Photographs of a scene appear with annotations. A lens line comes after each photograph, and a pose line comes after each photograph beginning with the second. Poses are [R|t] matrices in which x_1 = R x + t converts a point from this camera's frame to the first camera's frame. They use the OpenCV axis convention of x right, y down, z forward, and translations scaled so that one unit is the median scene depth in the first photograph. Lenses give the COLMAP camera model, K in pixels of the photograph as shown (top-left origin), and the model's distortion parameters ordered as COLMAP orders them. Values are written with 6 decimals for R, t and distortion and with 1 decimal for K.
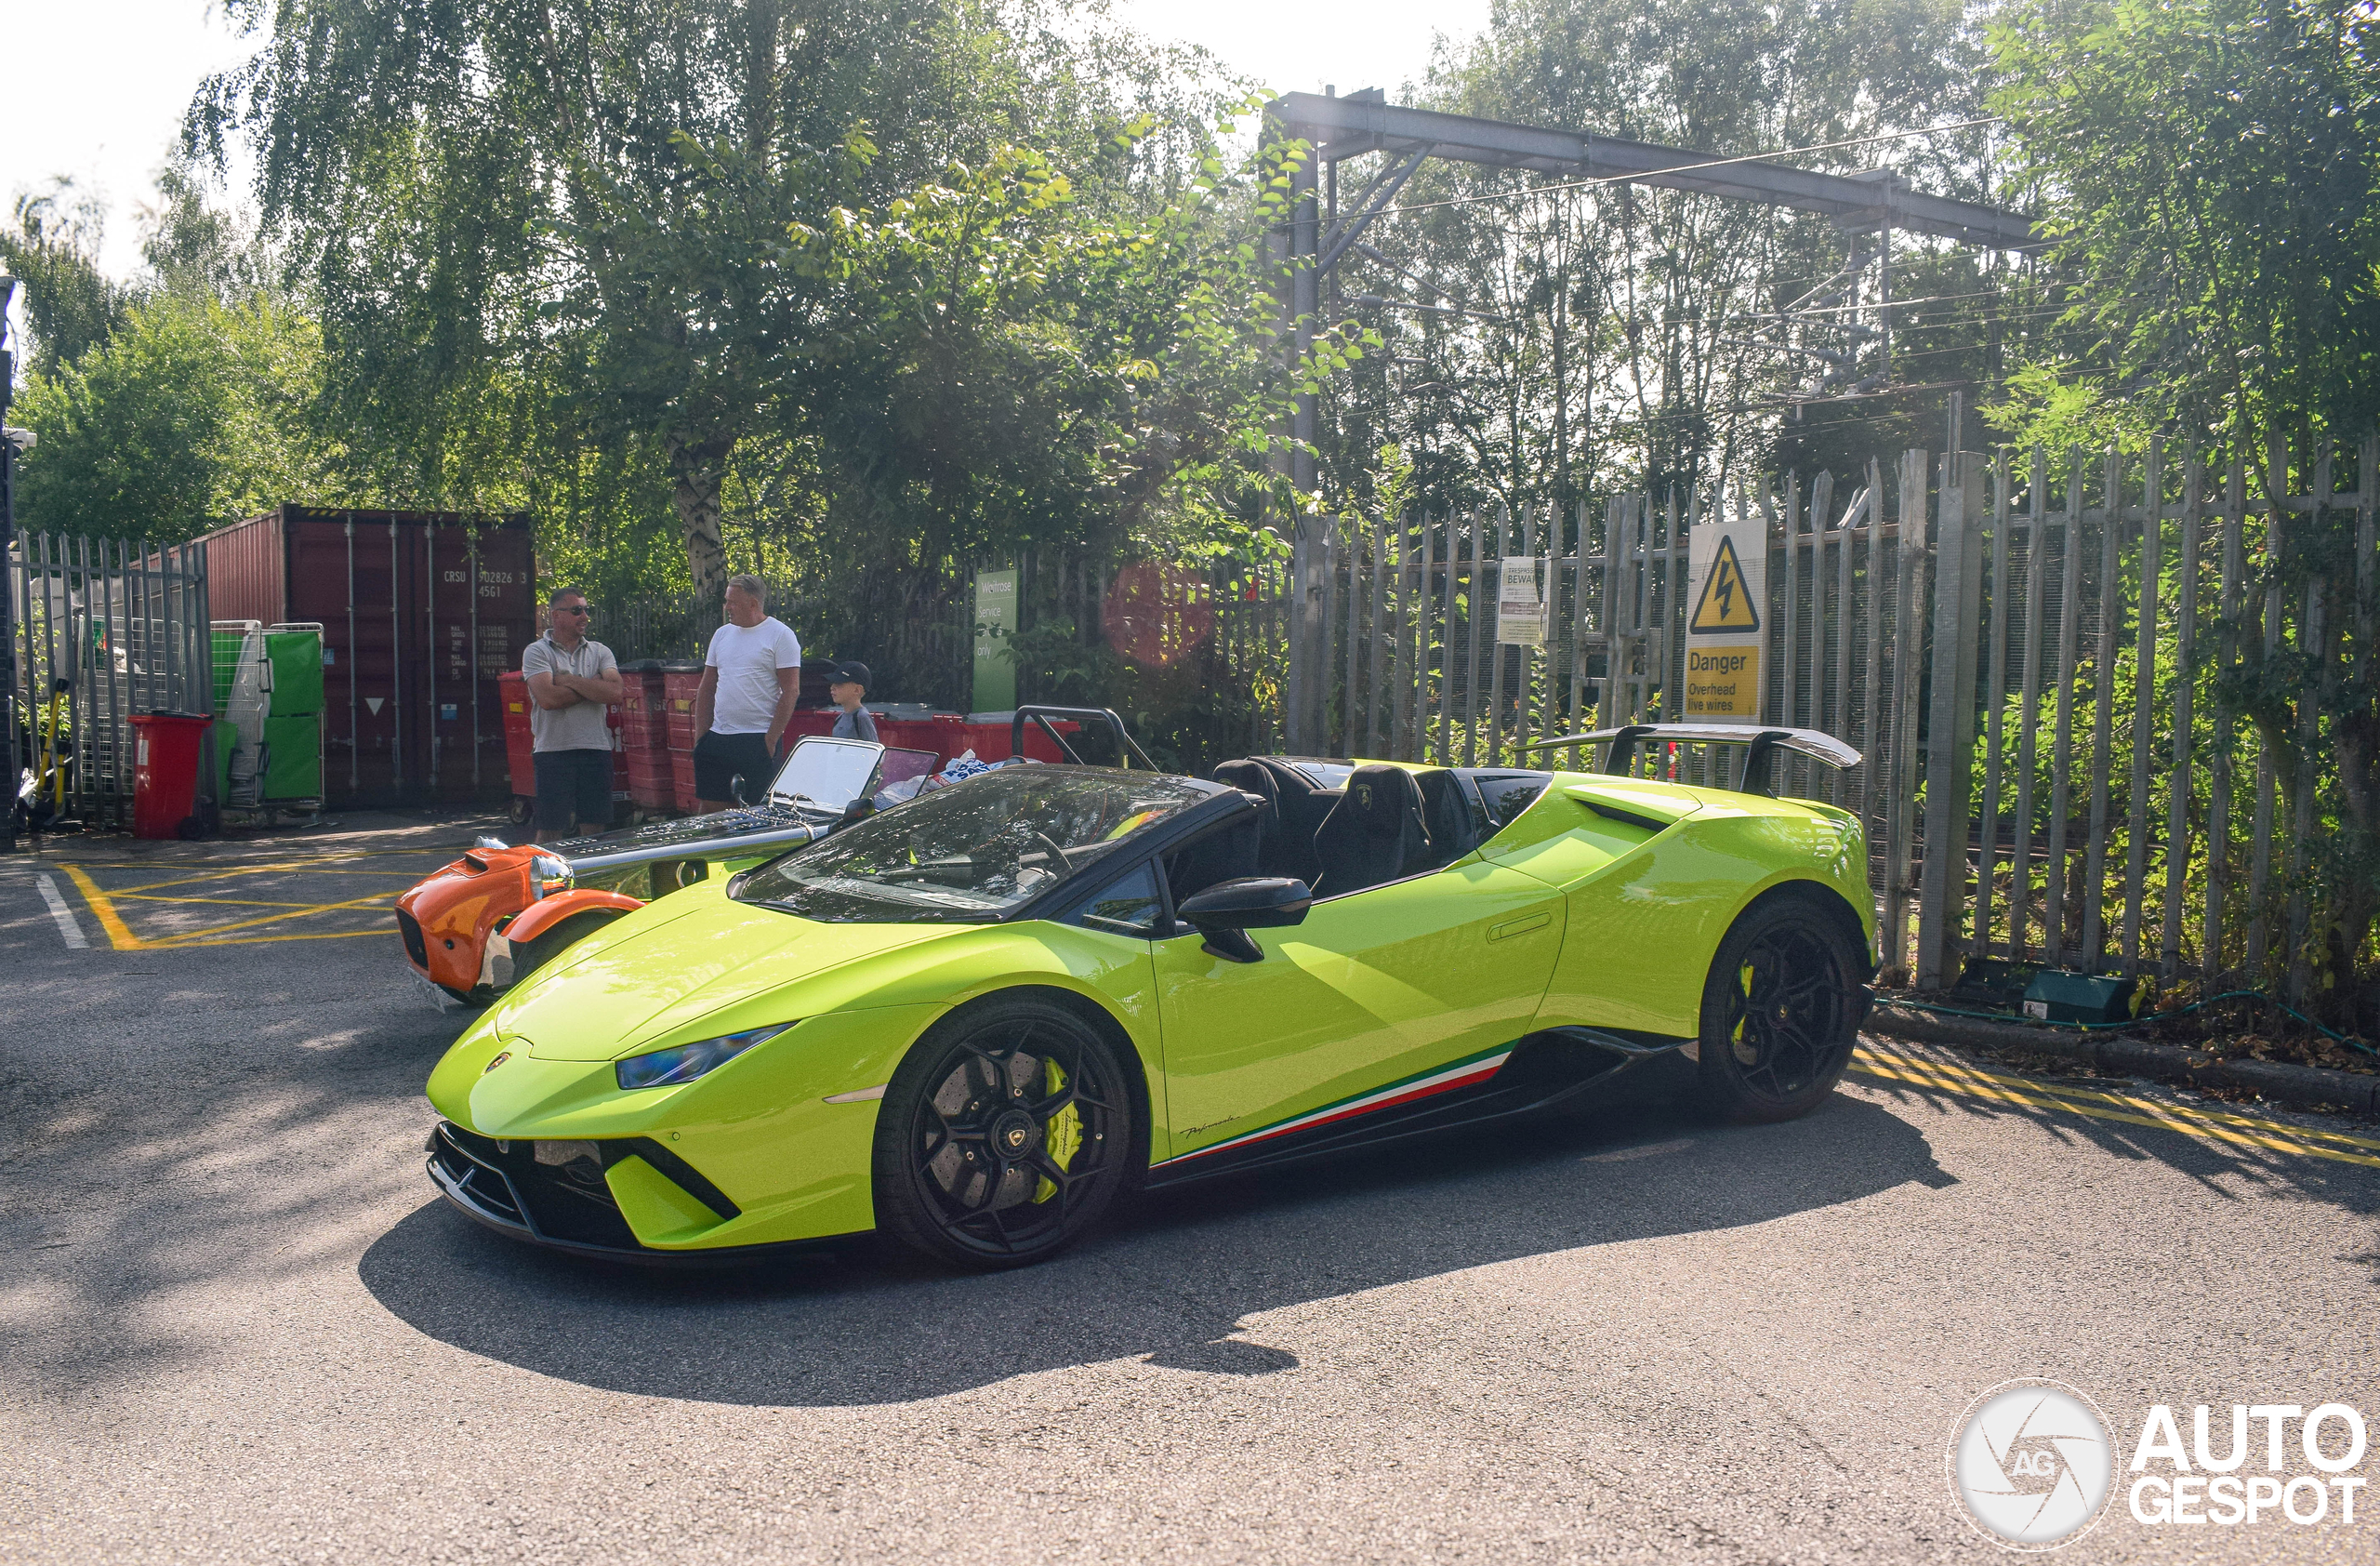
lens RADIAL K [[2155.7, 0, 1190.0], [0, 2155.7, 783.0], [0, 0, 1]] dist [-0.068092, 0.006671]
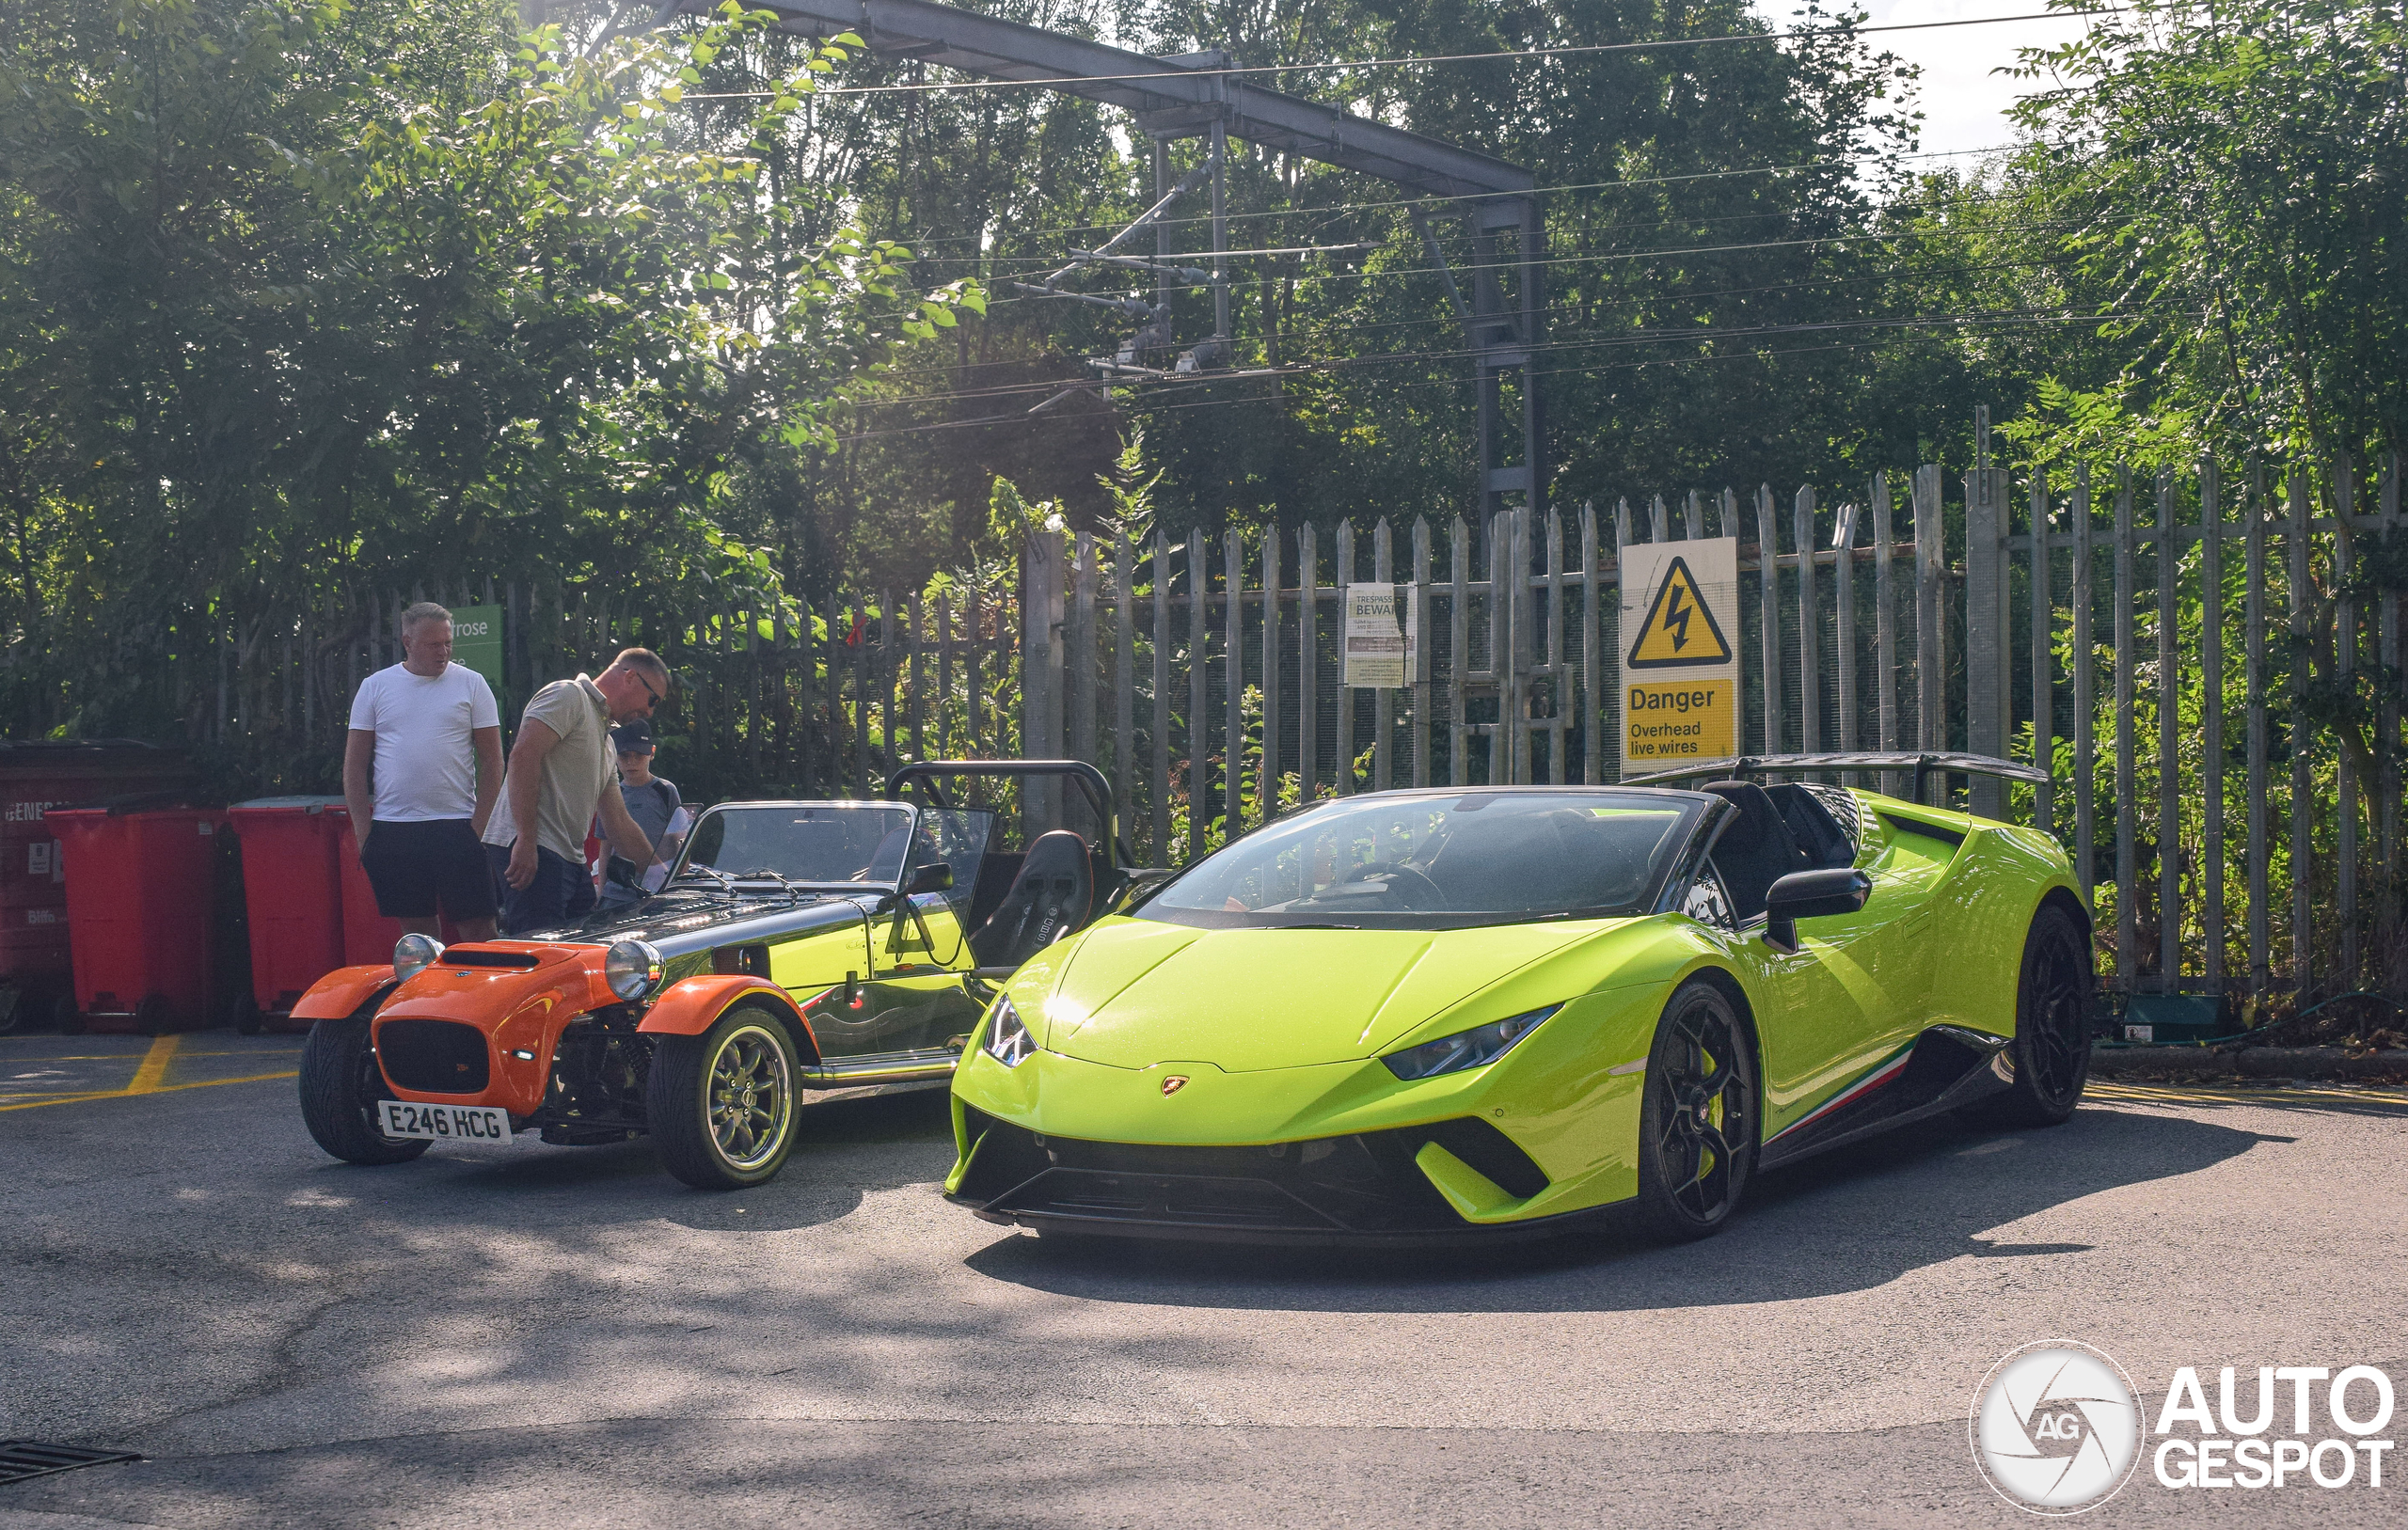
lens RADIAL K [[3702.0, 0, 1204.0], [0, 3702.0, 765.0], [0, 0, 1]] dist [0.001132, -0.050448]
pose [[0.904838, -0.019080, 0.425328, -0.595870], [0.045808, 0.997559, -0.052701, 0.043876], [-0.423285, 0.067170, 0.903503, -0.306797]]
